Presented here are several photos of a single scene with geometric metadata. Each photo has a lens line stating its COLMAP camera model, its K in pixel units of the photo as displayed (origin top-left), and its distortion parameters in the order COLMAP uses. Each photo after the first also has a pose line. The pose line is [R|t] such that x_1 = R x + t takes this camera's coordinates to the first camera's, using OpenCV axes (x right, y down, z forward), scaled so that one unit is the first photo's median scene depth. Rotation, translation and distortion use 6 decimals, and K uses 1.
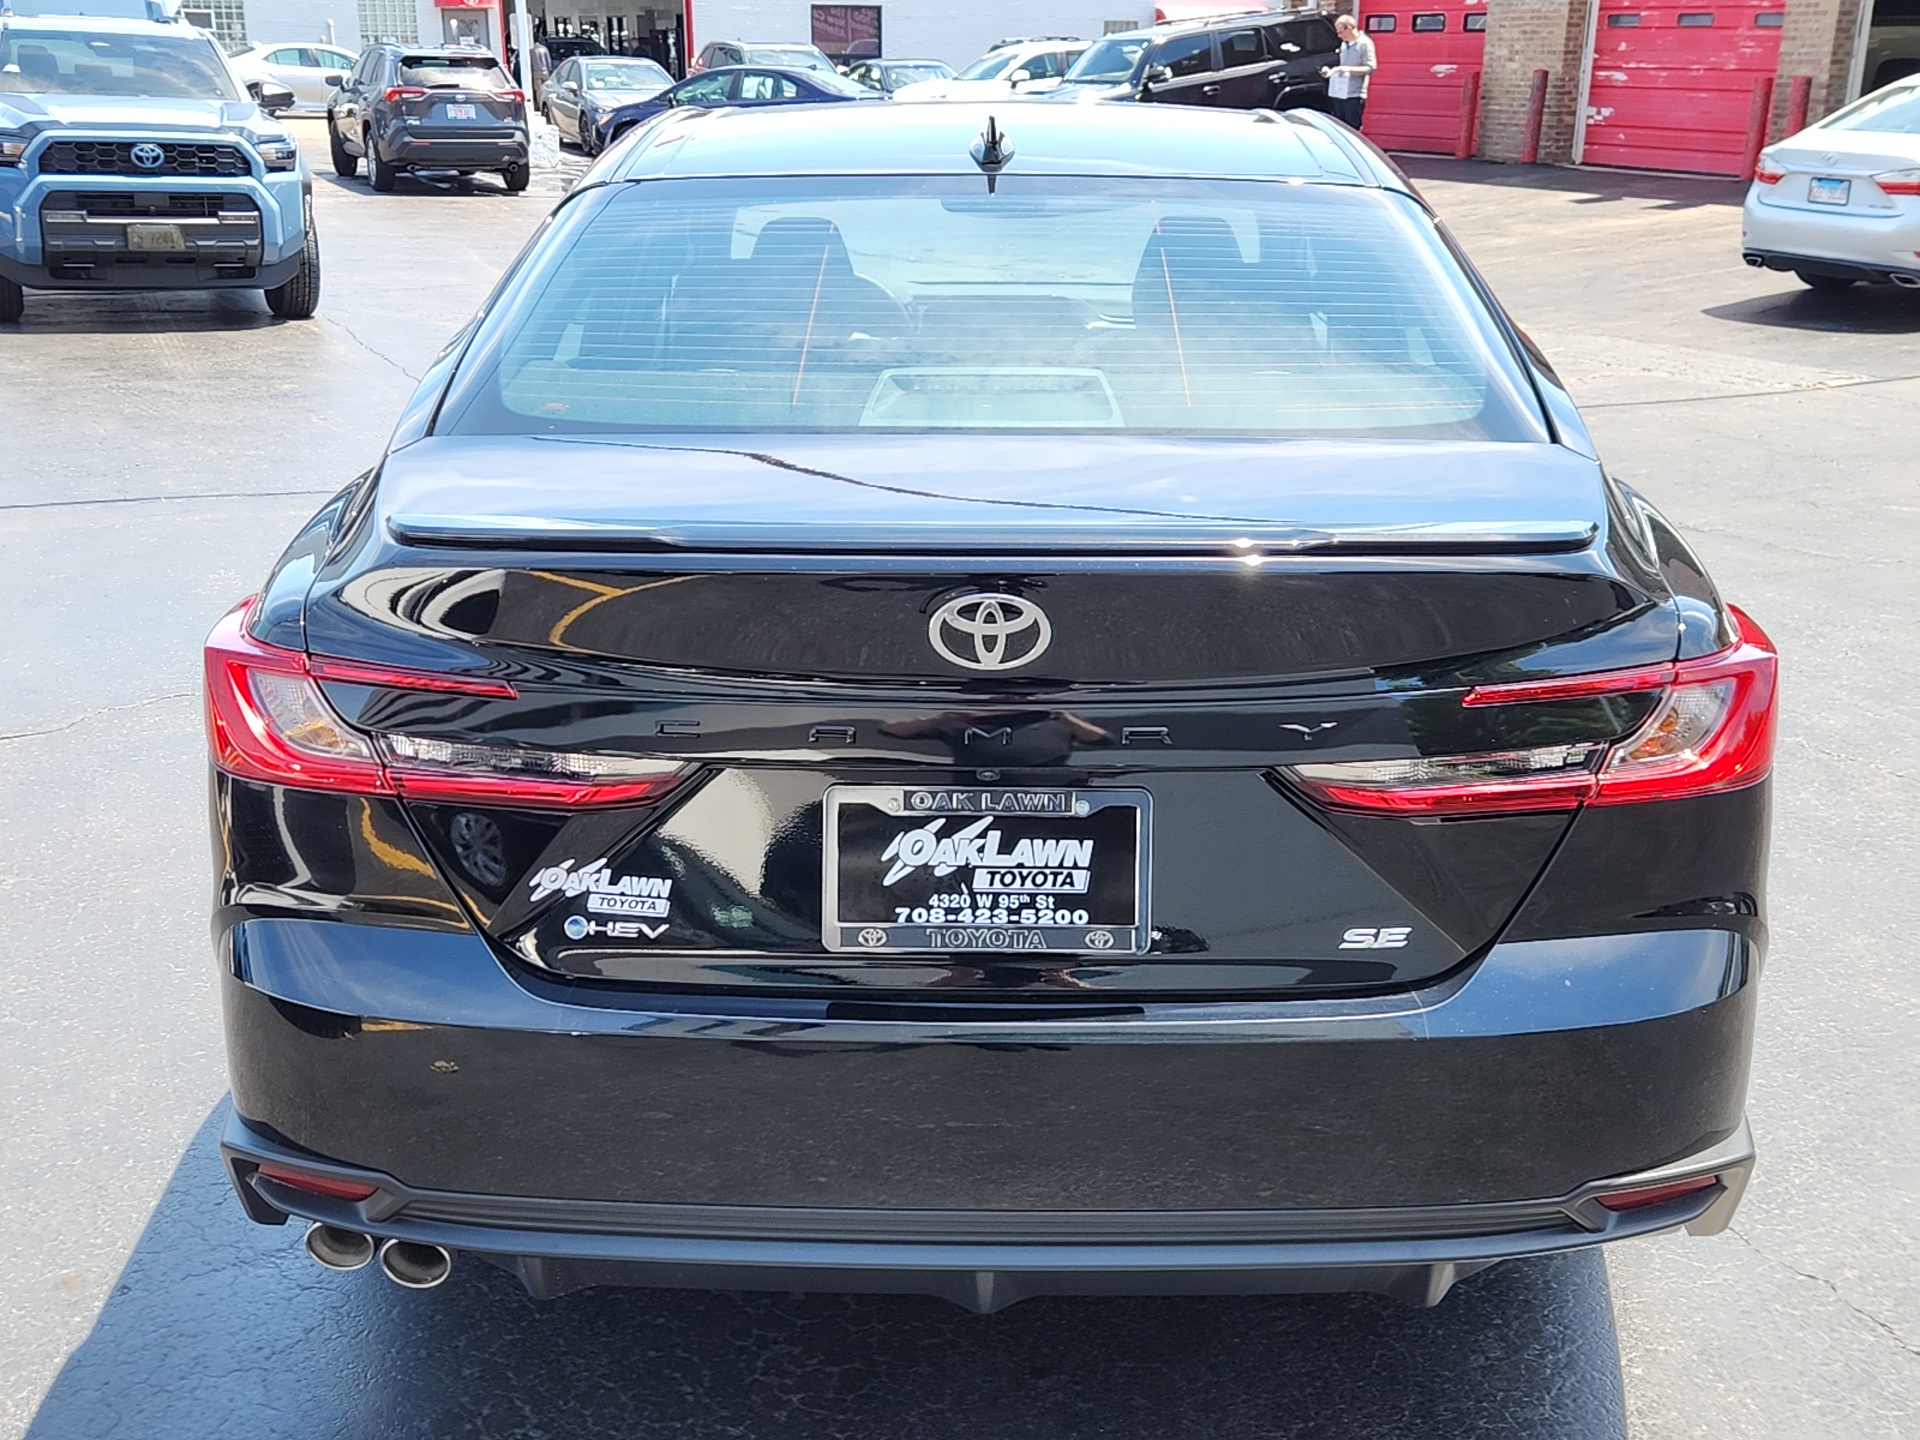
lens RADIAL K [[1990.6, 0, 972.4], [0, 1990.6, 727.5], [0, 0, 1]] dist [0.091901, -0.097036]
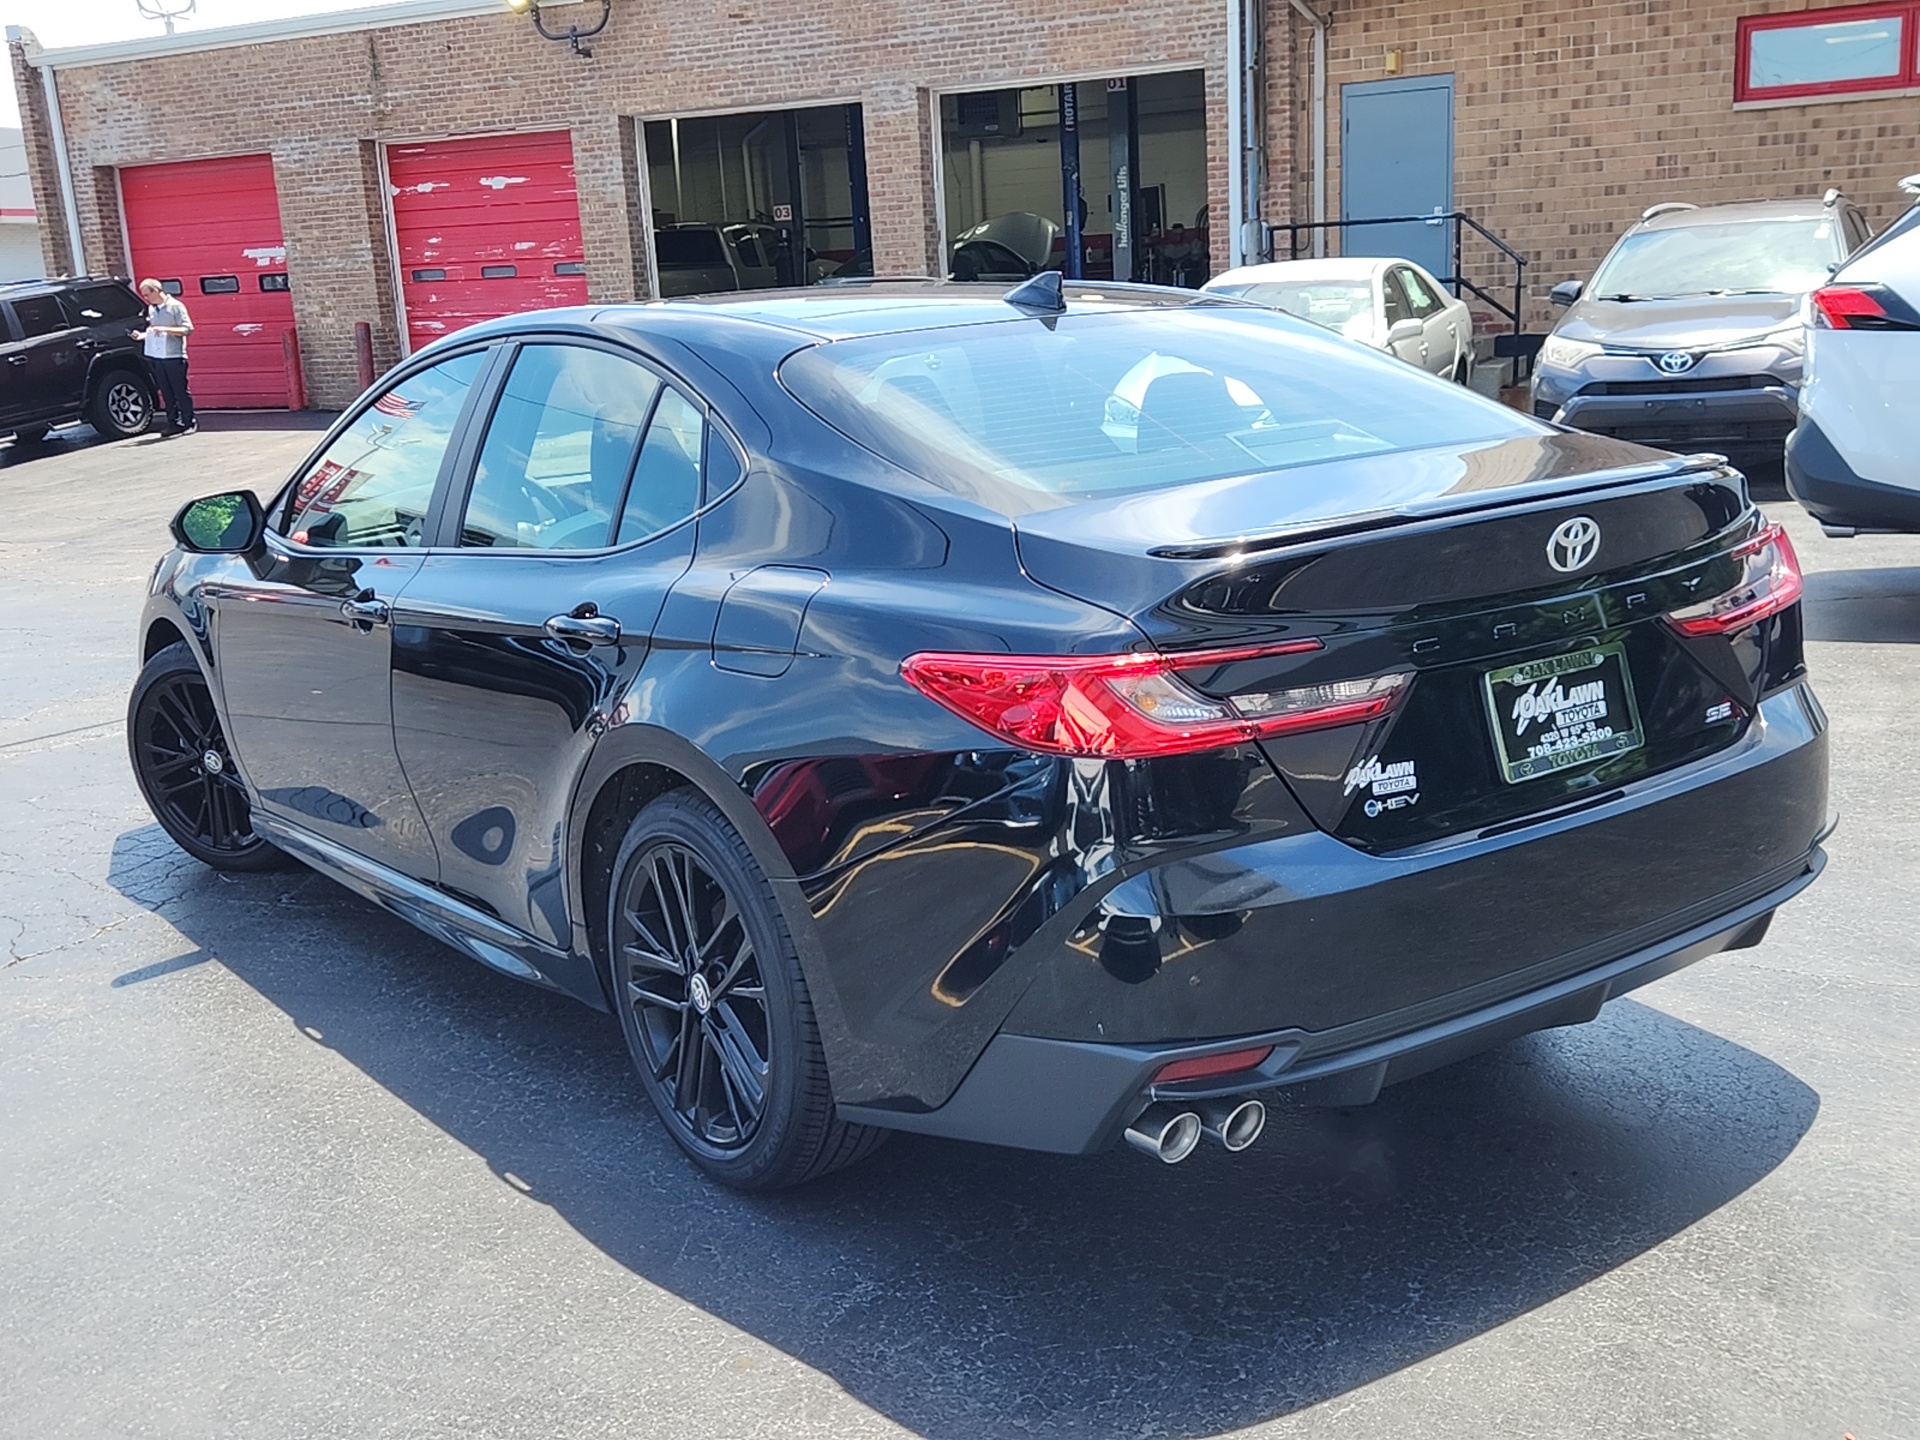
lens RADIAL K [[1990.6, 0, 972.4], [0, 1990.6, 727.5], [0, 0, 1]] dist [0.091901, -0.097036]
pose [[0.793140, -0.179548, 0.581972, -0.132407], [0.249385, 0.967520, -0.041378, 0.003771], [-0.555640, 0.177954, 0.812156, 0.002801]]
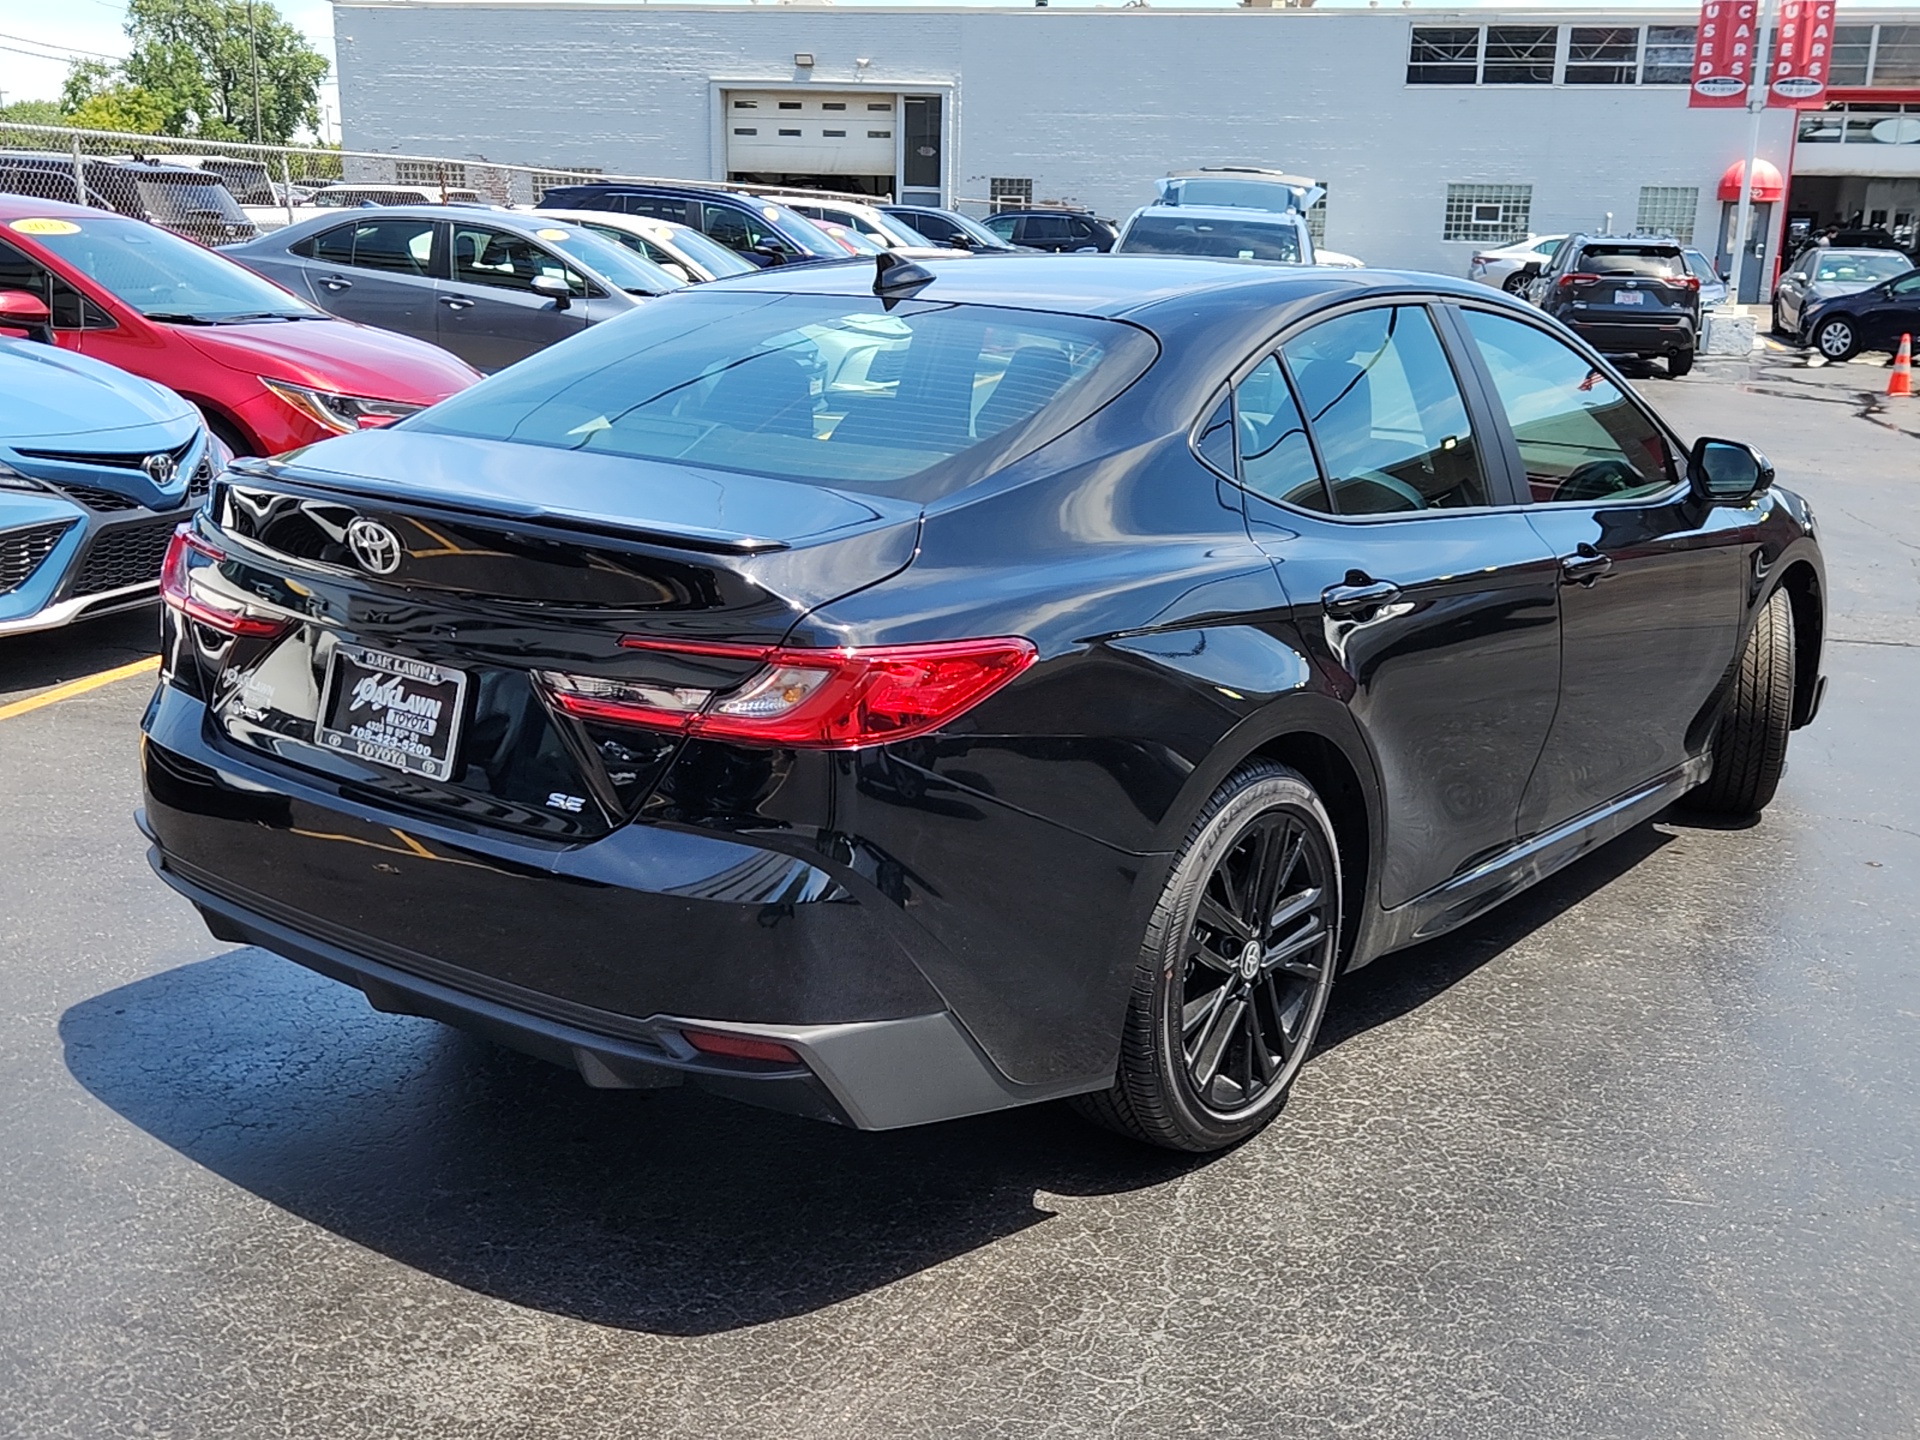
lens RADIAL K [[1990.6, 0, 972.4], [0, 1990.6, 727.5], [0, 0, 1]] dist [0.091901, -0.097036]
pose [[0.799410, 0.163475, -0.578117, 0.135986], [-0.213682, 0.976713, -0.019289, 0.002069], [0.561501, 0.138953, 0.815726, -0.000394]]
